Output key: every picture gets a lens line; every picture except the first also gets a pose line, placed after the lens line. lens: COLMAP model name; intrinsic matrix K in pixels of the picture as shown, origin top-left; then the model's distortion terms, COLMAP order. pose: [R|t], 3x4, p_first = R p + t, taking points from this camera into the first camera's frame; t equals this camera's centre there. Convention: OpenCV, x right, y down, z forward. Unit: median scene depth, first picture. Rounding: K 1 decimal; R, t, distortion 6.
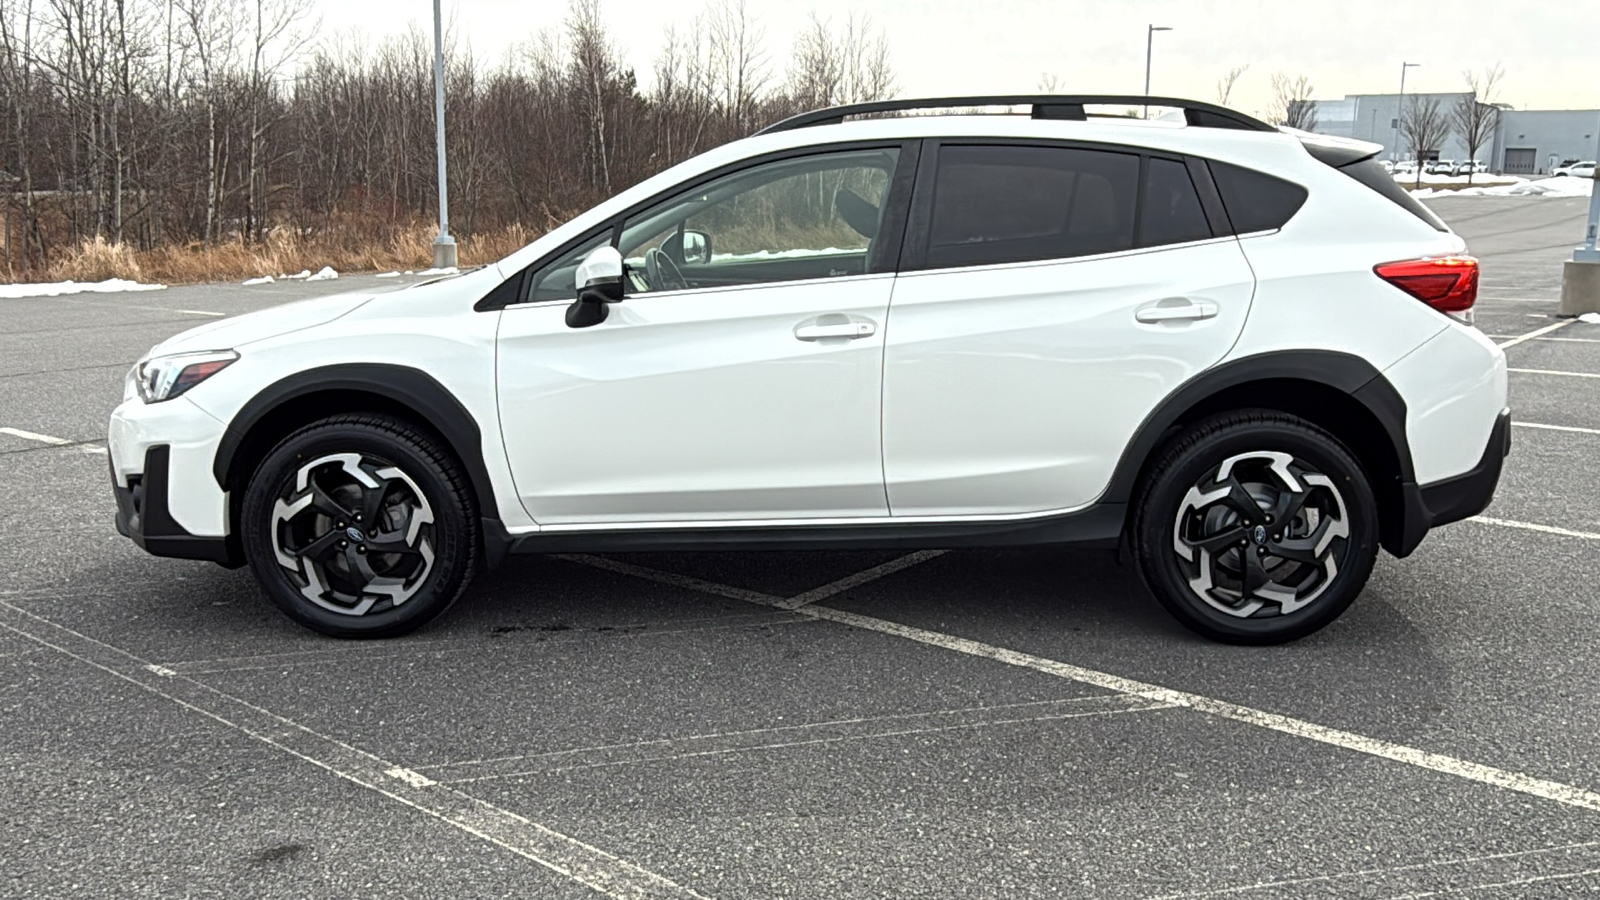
lens RADIAL K [[1383.9, 0, 800.0], [0, 1383.9, 450.0], [0, 0, 1]] dist [0.003110, -0.005462]
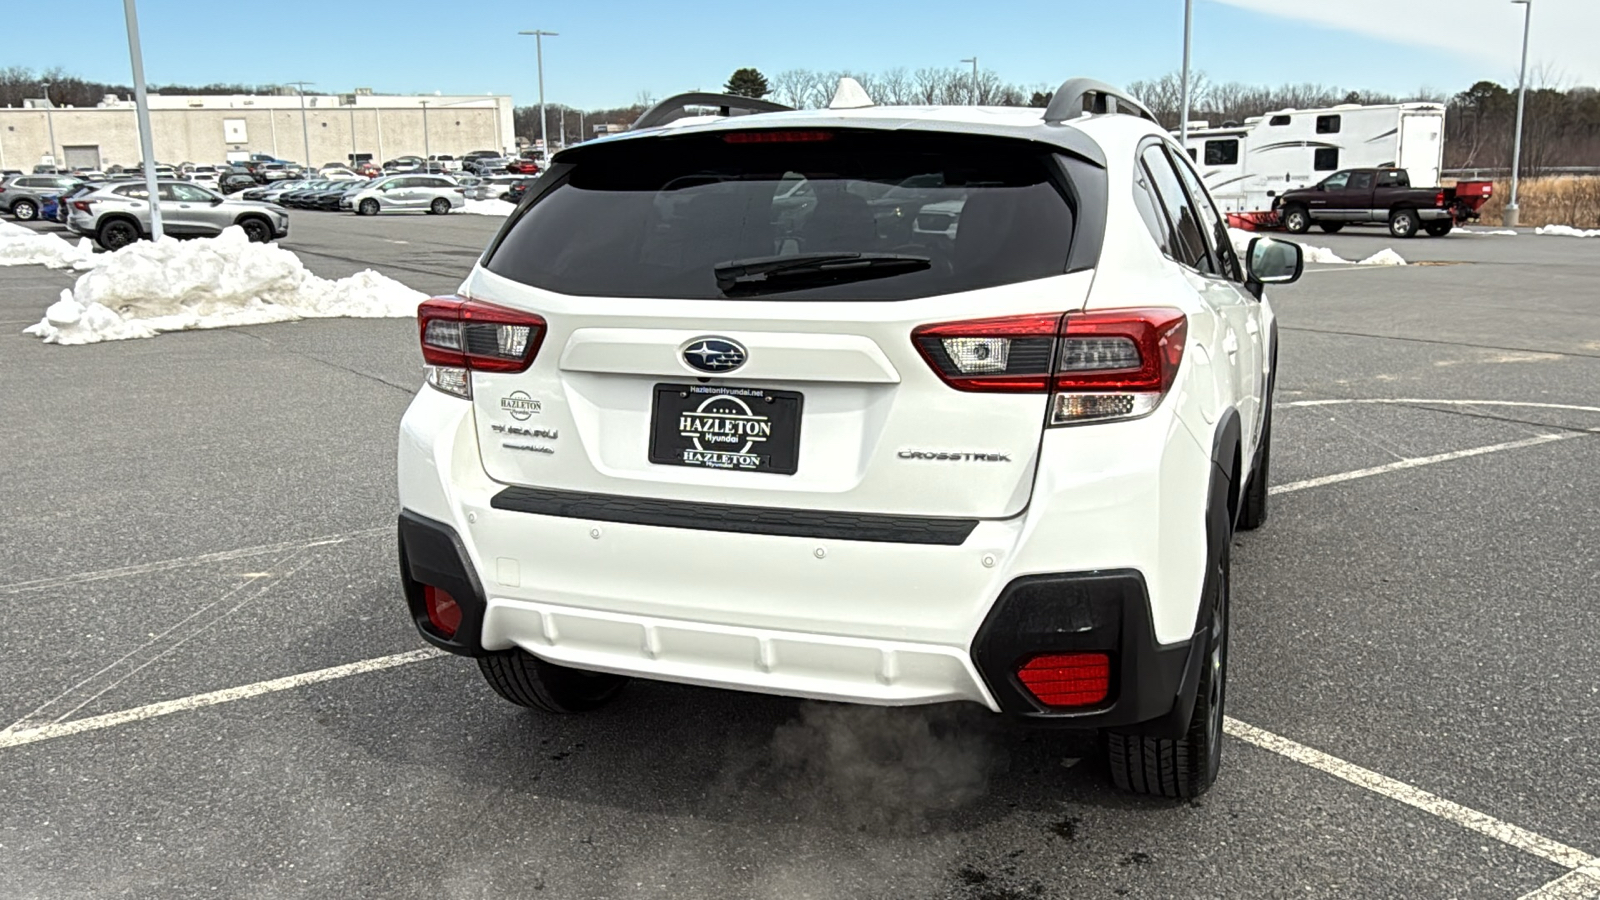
lens RADIAL K [[1383.9, 0, 800.0], [0, 1383.9, 450.0], [0, 0, 1]] dist [0.003110, -0.005462]
pose [[-0.304534, 0.185976, -0.934169, 1.120526], [-0.163702, 0.955941, 0.243676, -0.270949], [0.938329, 0.227132, -0.260672, 1.373318]]
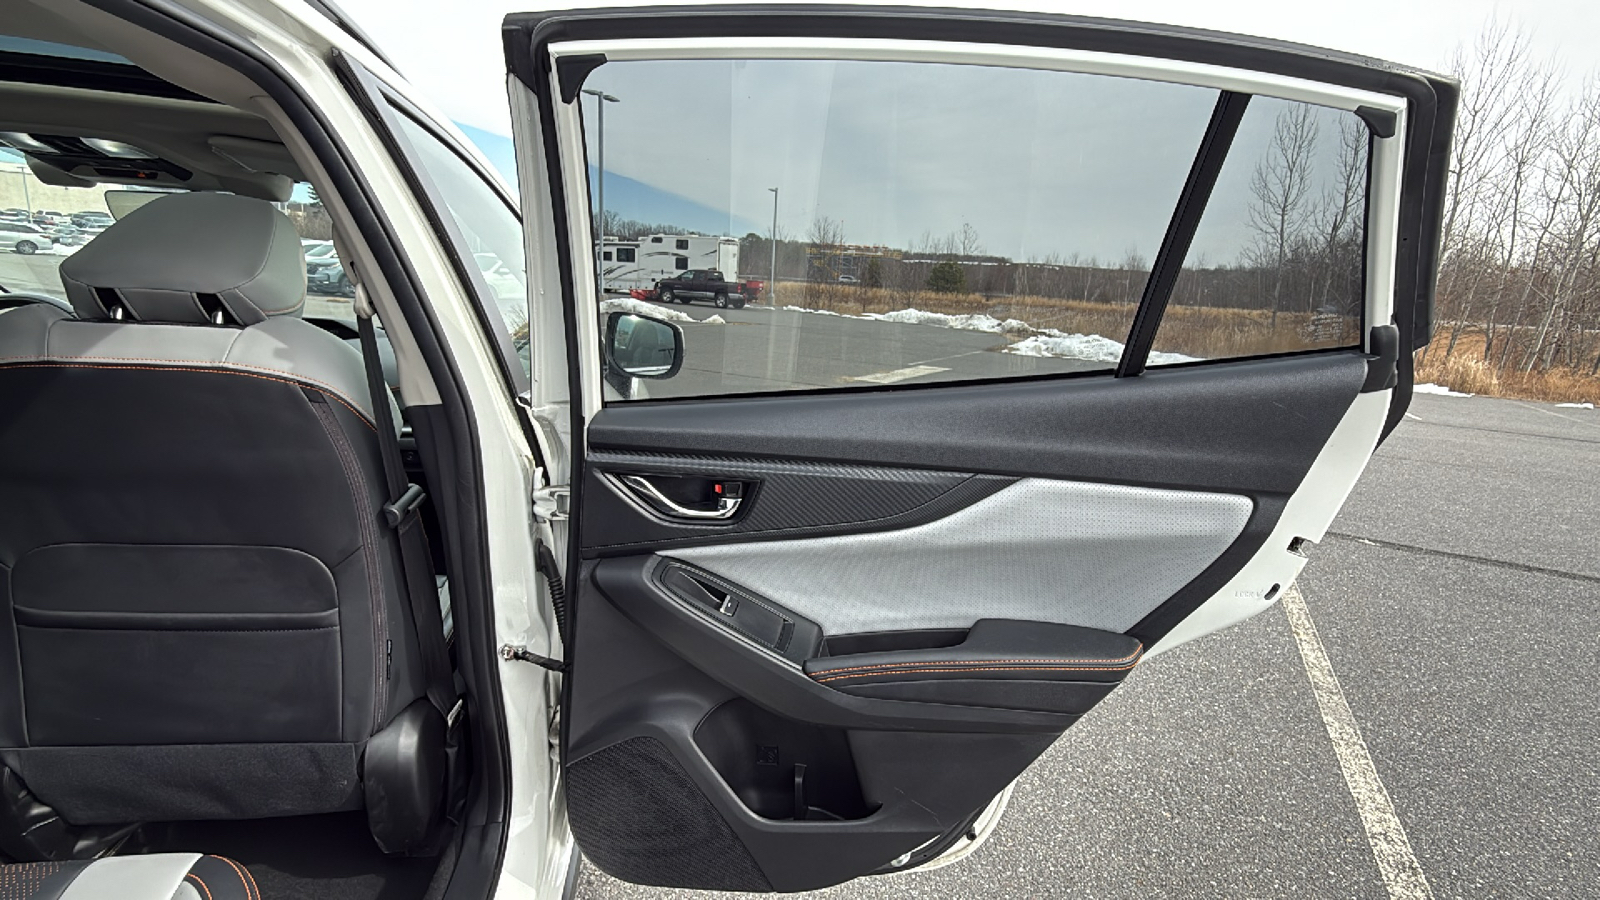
lens RADIAL K [[730.1, 0, 800.0], [0, 730.1, 450.0], [0, 0, 1]] dist [-0.002135, 0.000063]
pose [[0.203427, 0.233114, -0.950934, 0.340292], [-0.239704, 0.953543, 0.182476, -0.243328], [0.949294, 0.190823, 0.249855, 1.398154]]
